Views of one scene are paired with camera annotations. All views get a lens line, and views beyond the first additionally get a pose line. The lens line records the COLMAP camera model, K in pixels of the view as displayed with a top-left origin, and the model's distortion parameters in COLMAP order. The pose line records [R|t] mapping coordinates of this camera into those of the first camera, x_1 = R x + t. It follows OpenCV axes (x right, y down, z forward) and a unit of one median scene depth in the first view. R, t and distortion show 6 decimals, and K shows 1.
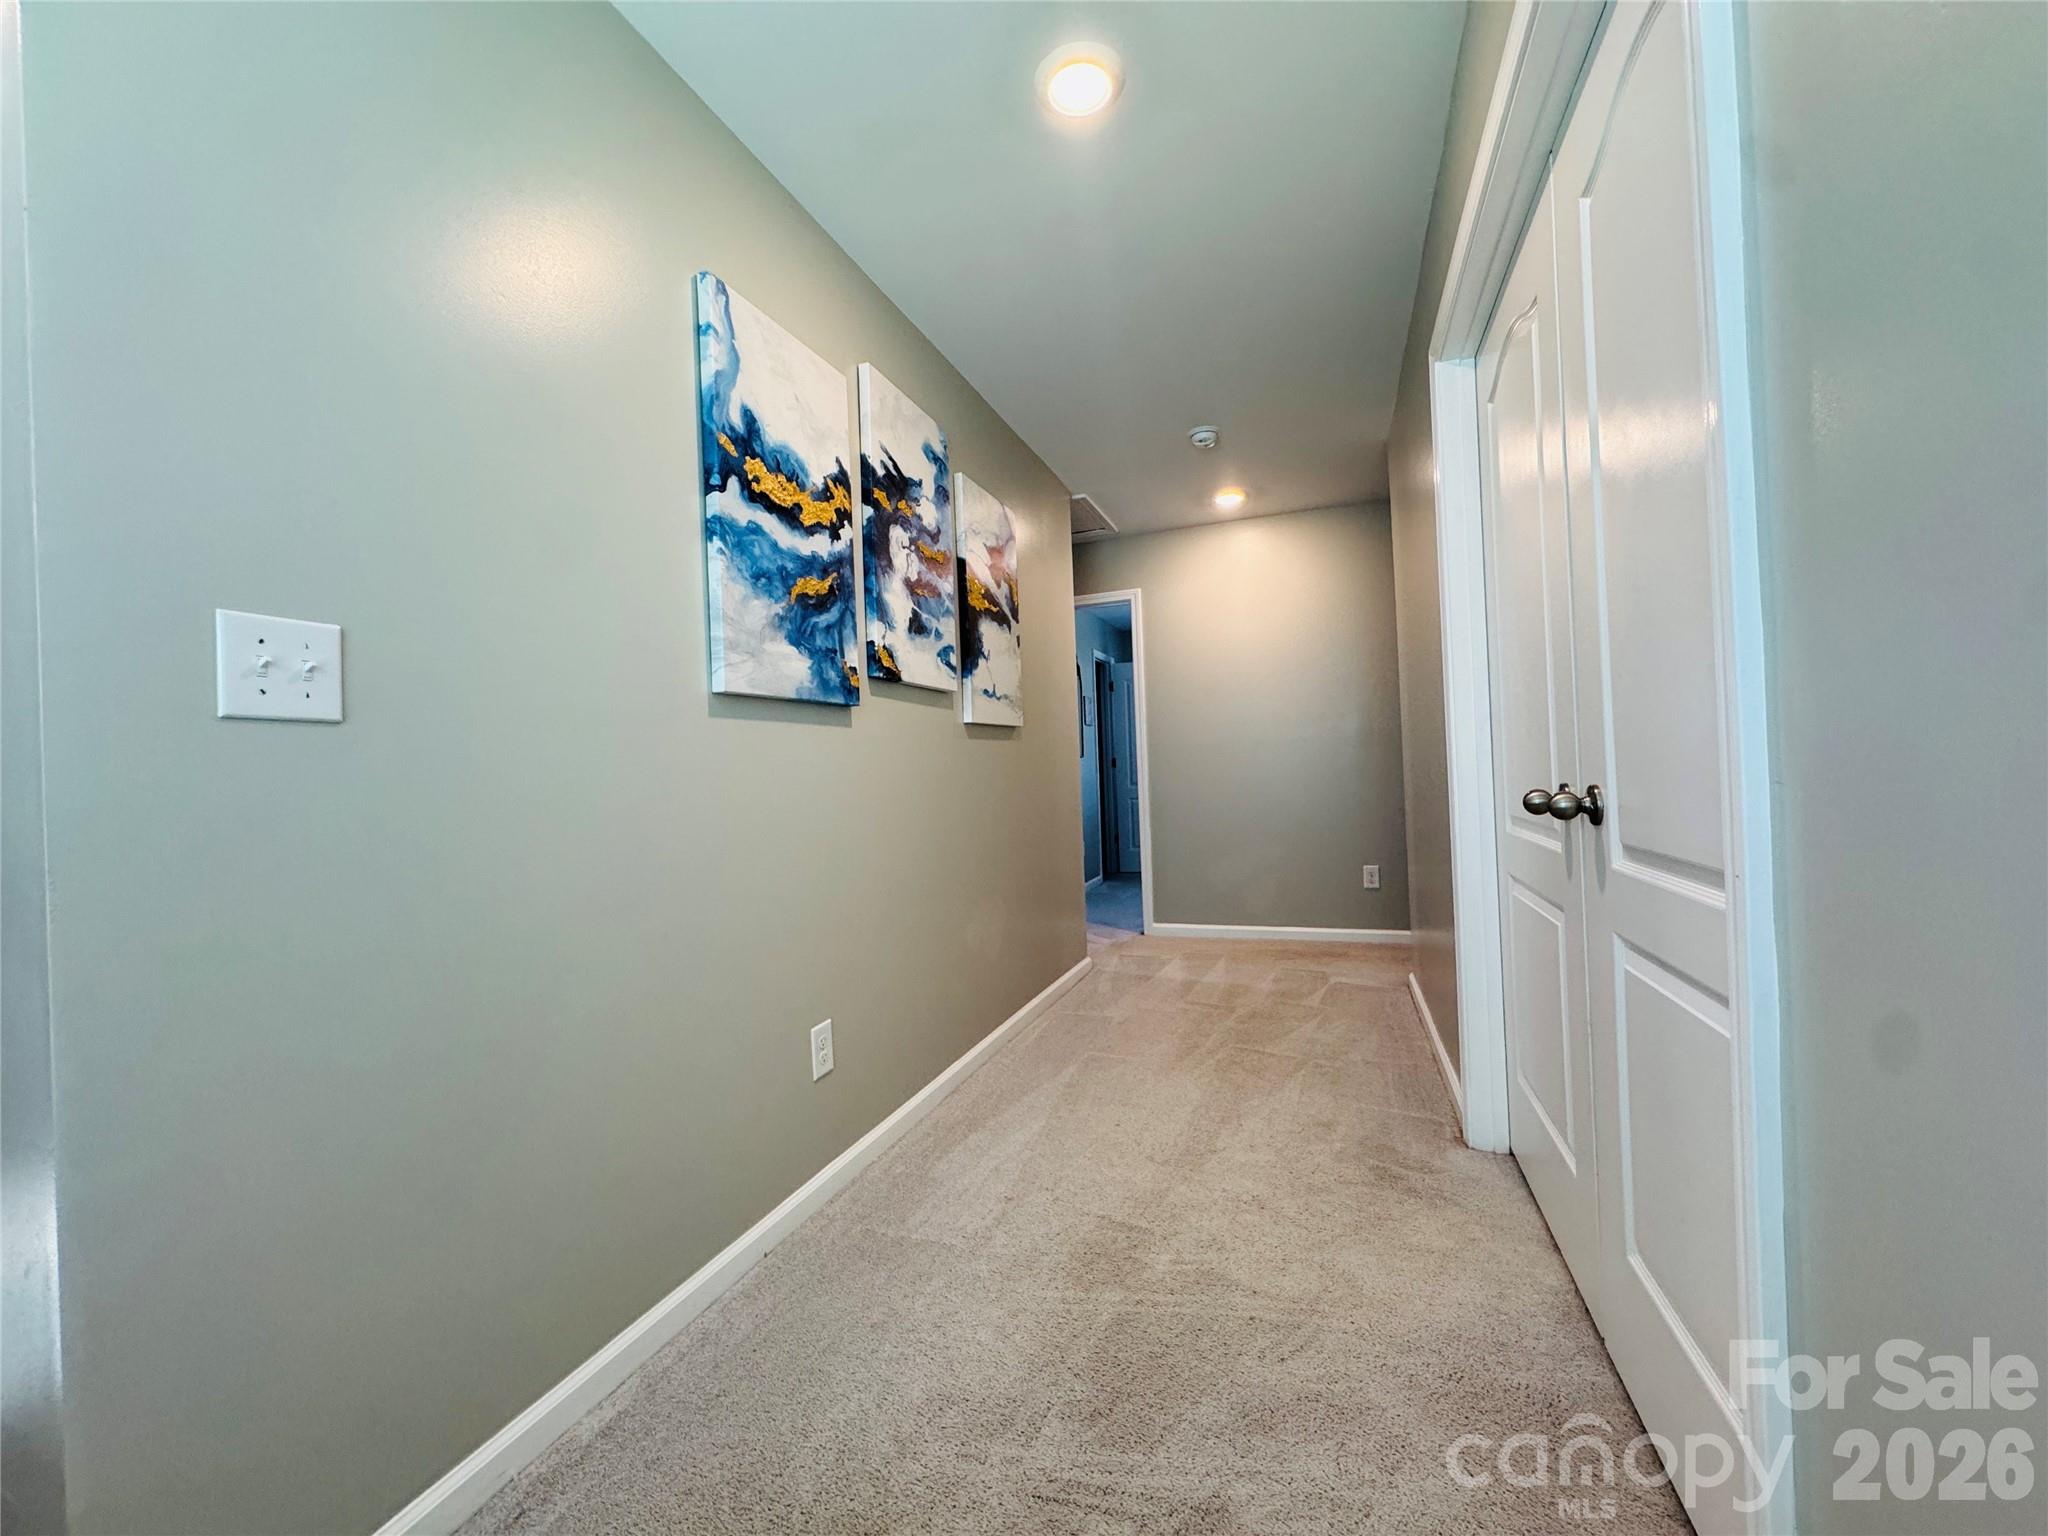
lens RADIAL K [[818.8, 0, 1024.0], [0, 818.8, 768.0], [0, 0, 1]] dist [-0.001357, -0.000047]
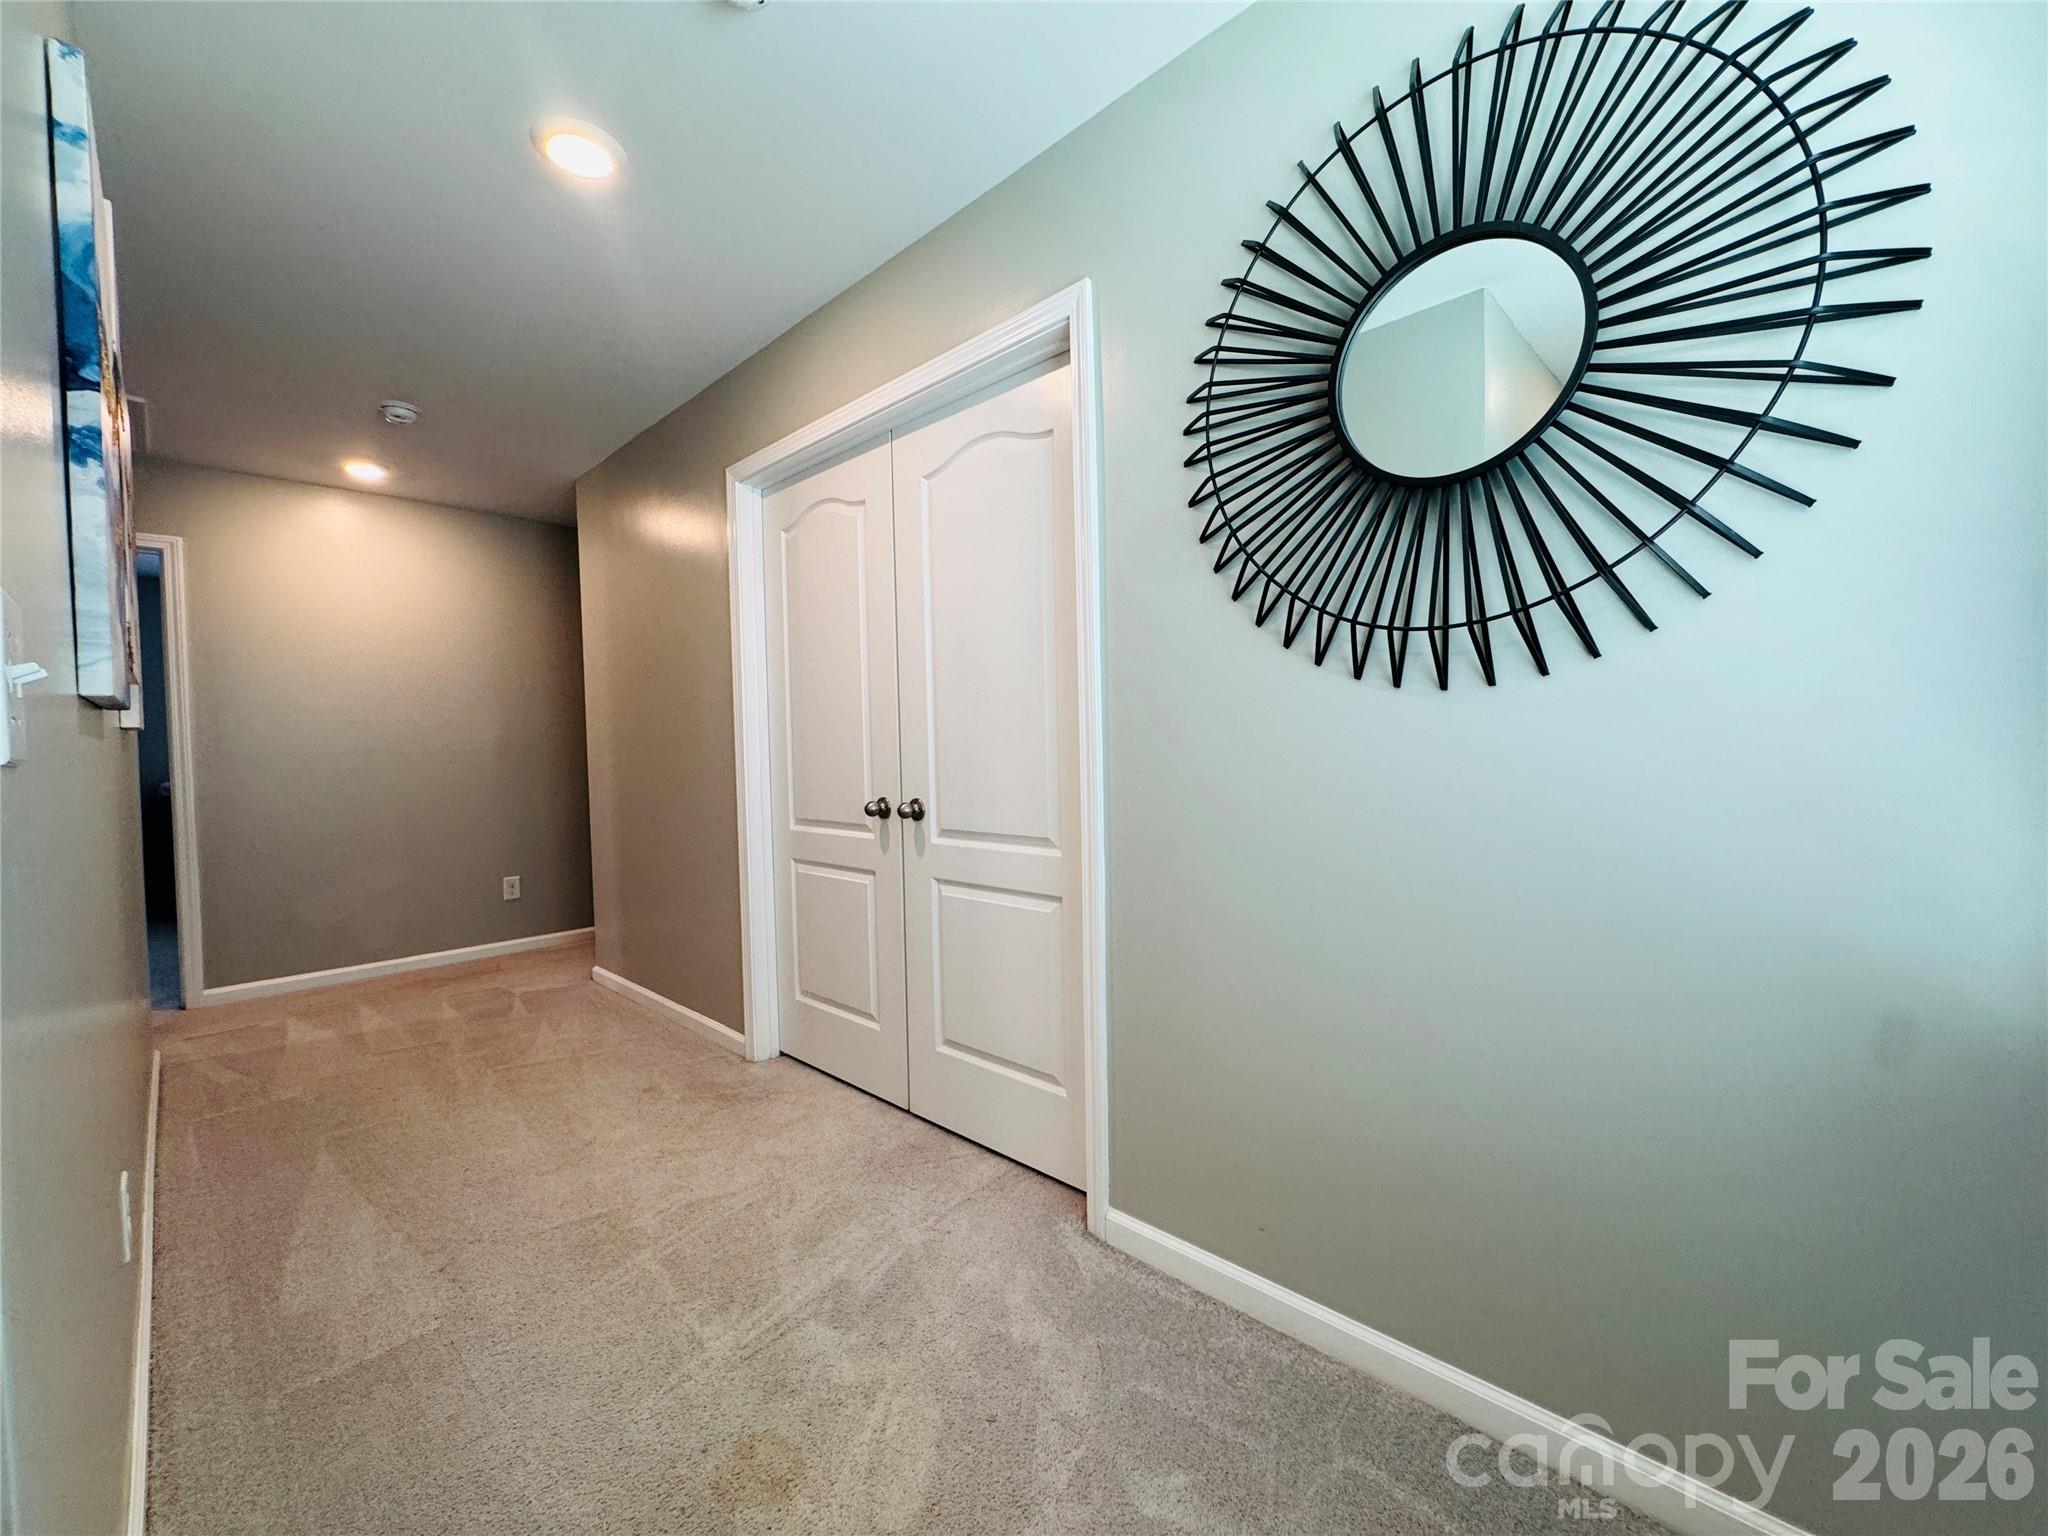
lens RADIAL K [[818.8, 0, 1024.0], [0, 818.8, 768.0], [0, 0, 1]] dist [-0.001357, -0.000047]
pose [[0.397739, 0.002038, 0.917496, -0.500923], [0.000419, 0.999997, -0.002403, -0.024015], [-0.917498, 0.001340, 0.397737, 0.036742]]
